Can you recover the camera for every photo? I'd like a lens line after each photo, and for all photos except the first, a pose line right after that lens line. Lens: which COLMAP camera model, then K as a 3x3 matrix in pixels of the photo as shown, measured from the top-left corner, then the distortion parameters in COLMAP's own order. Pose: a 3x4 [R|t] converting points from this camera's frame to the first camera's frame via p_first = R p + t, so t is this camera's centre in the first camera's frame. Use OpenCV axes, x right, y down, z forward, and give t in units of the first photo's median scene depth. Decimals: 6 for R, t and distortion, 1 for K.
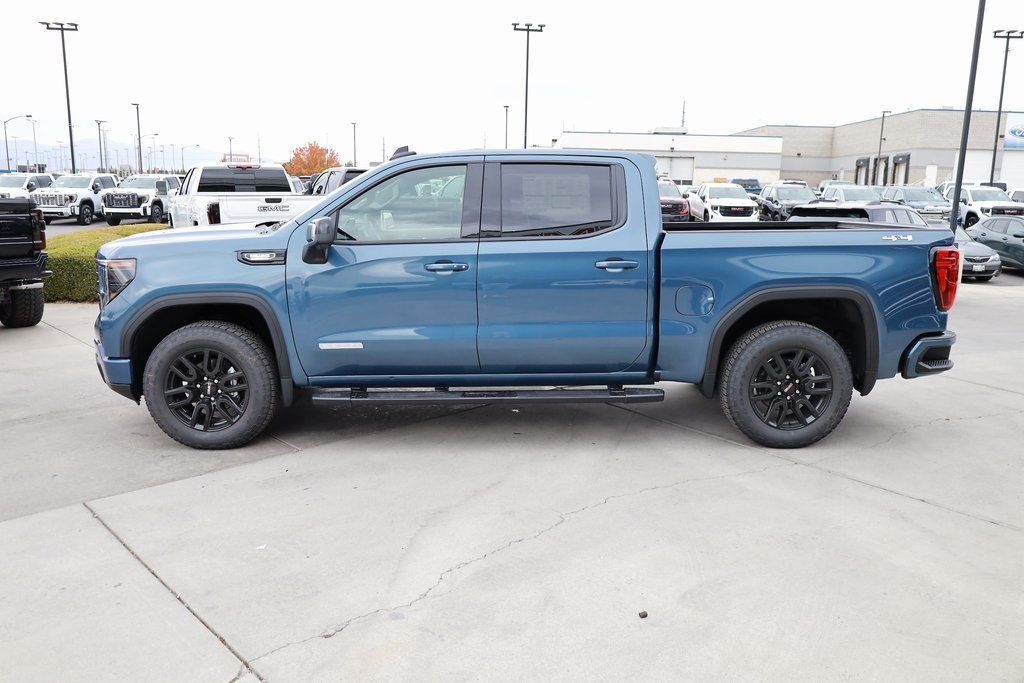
lens RADIAL K [[814.5, 0, 512.0], [0, 814.5, 341.5], [0, 0, 1]] dist [-0.023759, -0.004806]
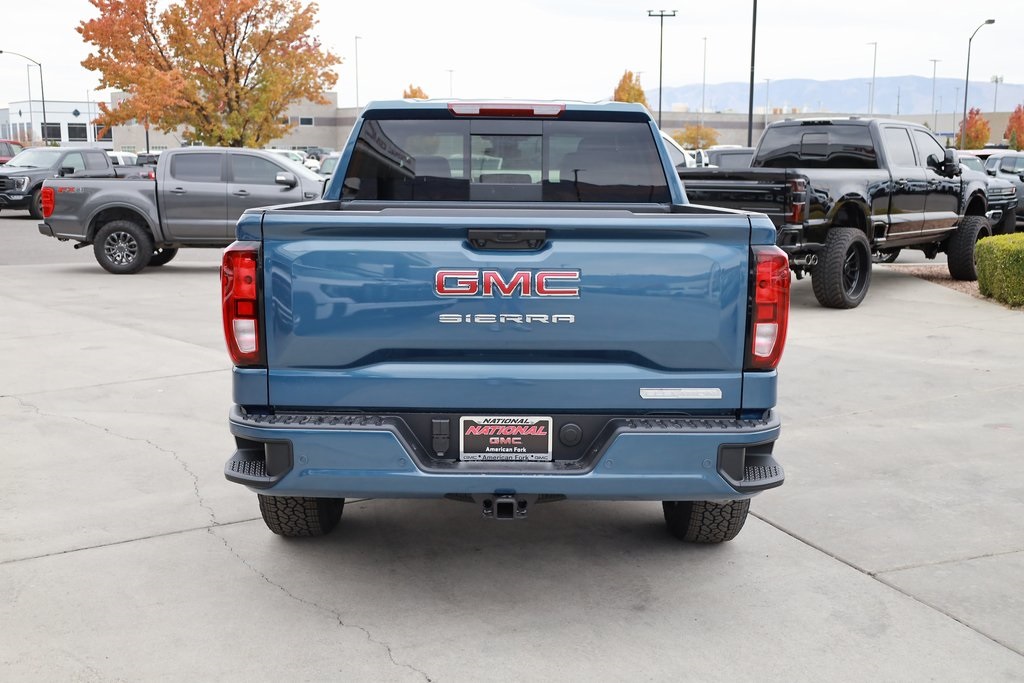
lens RADIAL K [[1114.5, 0, 513.5], [0, 1114.5, 320.5], [0, 0, 1]] dist [0.015248, 0.004532]
pose [[-0.039320, 0.133587, -0.990257, 1.226862], [-0.187557, 0.972422, 0.138629, -0.196850], [0.981466, 0.191180, -0.013181, 1.172930]]
